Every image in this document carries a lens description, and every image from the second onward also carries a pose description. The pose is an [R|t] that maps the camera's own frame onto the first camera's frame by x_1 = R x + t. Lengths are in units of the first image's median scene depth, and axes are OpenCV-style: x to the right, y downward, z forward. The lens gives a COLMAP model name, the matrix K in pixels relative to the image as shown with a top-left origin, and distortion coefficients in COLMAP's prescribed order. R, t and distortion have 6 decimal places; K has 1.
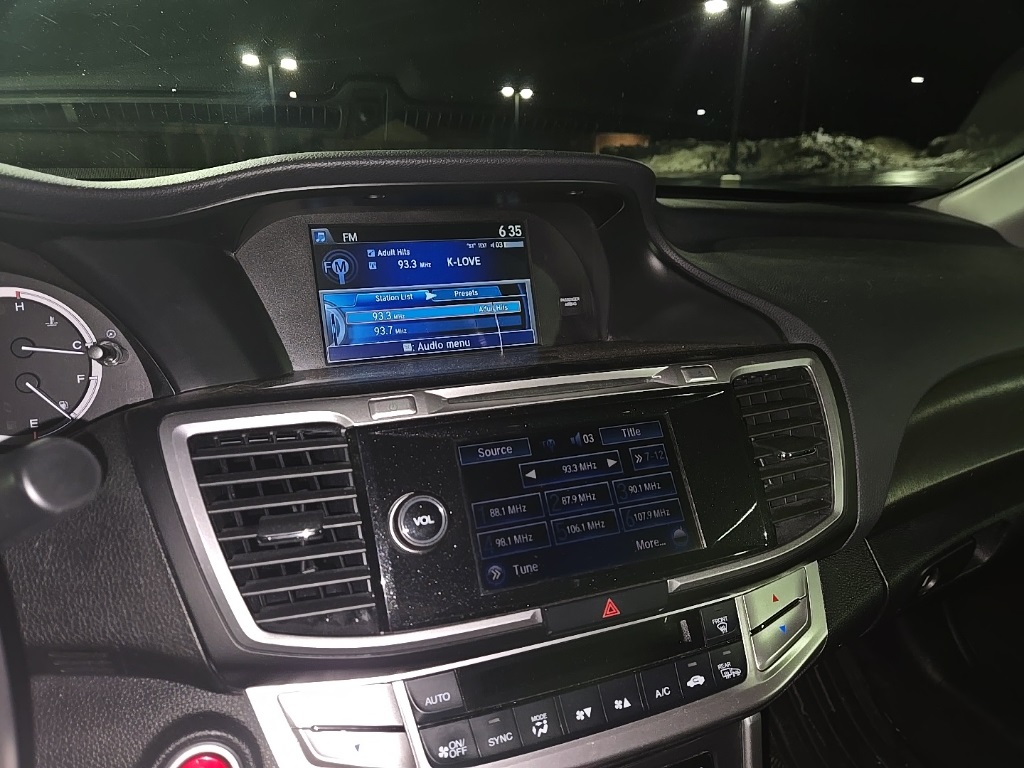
lens RADIAL K [[698.3, 0, 508.4], [0, 698.3, 383.9], [0, 0, 1]] dist [0.049383, -0.064053]
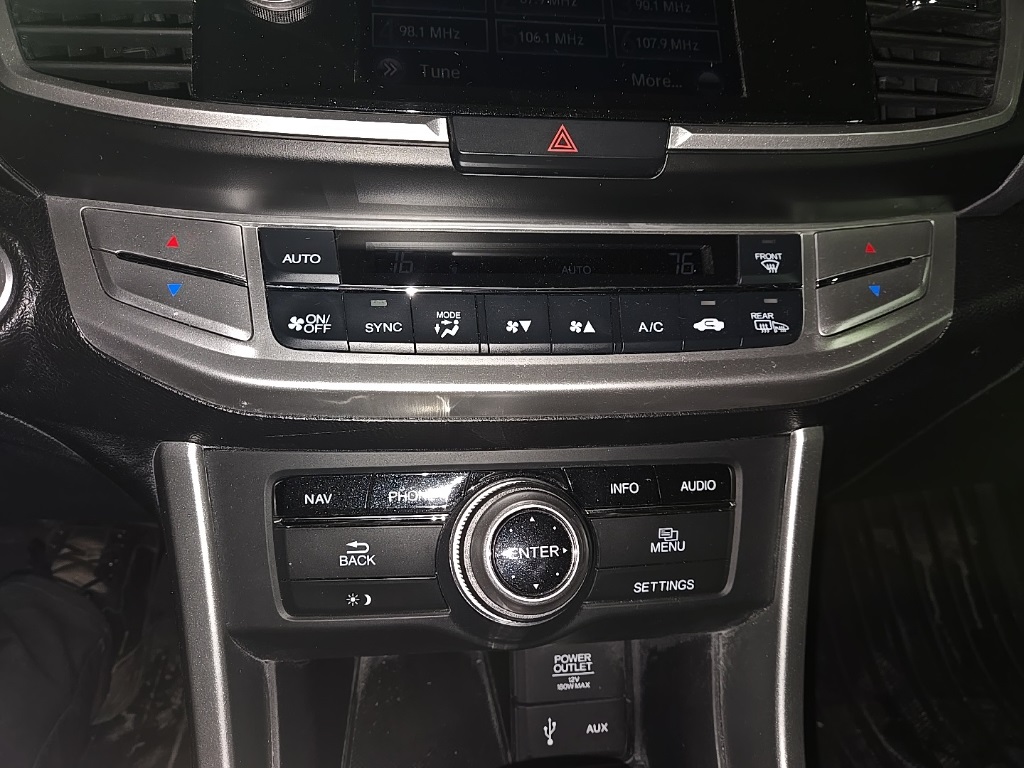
lens RADIAL K [[698.3, 0, 508.4], [0, 698.3, 383.9], [0, 0, 1]] dist [0.049383, -0.064053]
pose [[0.968243, 0.114431, -0.222286, 0.242428], [-0.094771, 0.990741, 0.097217, 0.441195], [0.231353, -0.073063, 0.970122, 0.332369]]
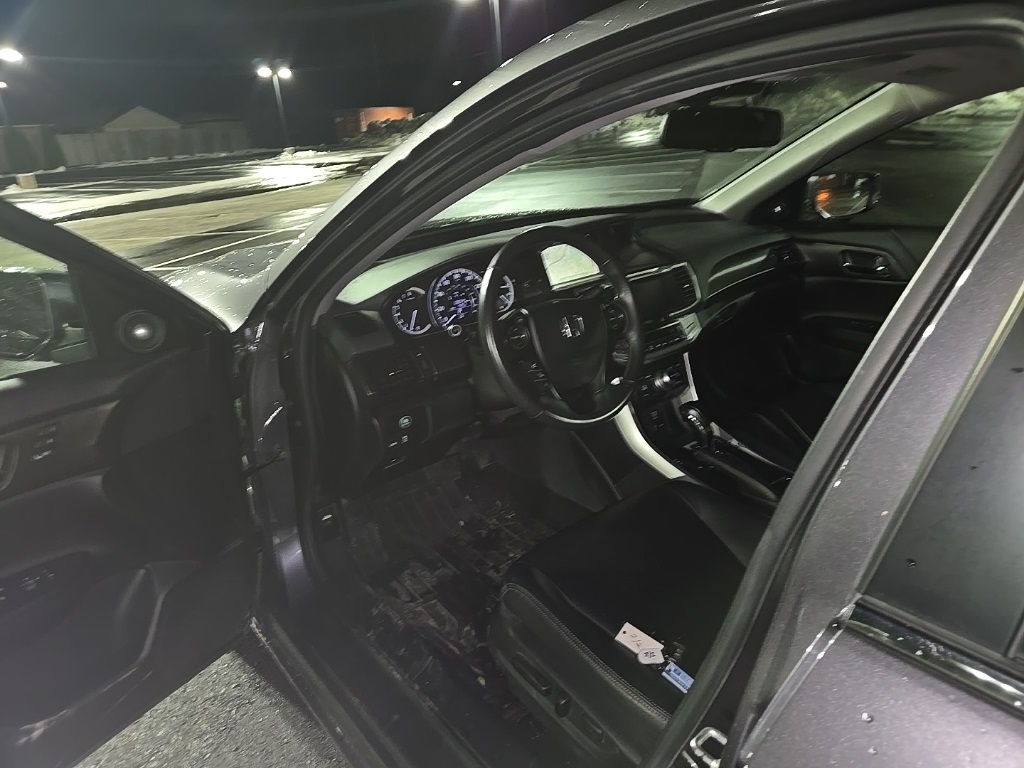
lens RADIAL K [[698.3, 0, 508.4], [0, 698.3, 383.9], [0, 0, 1]] dist [0.049383, -0.064053]
pose [[0.945547, -0.168342, 0.278572, -2.082214], [0.157575, 0.985635, 0.060773, 0.288020], [-0.284801, -0.013567, 0.958491, -3.016374]]
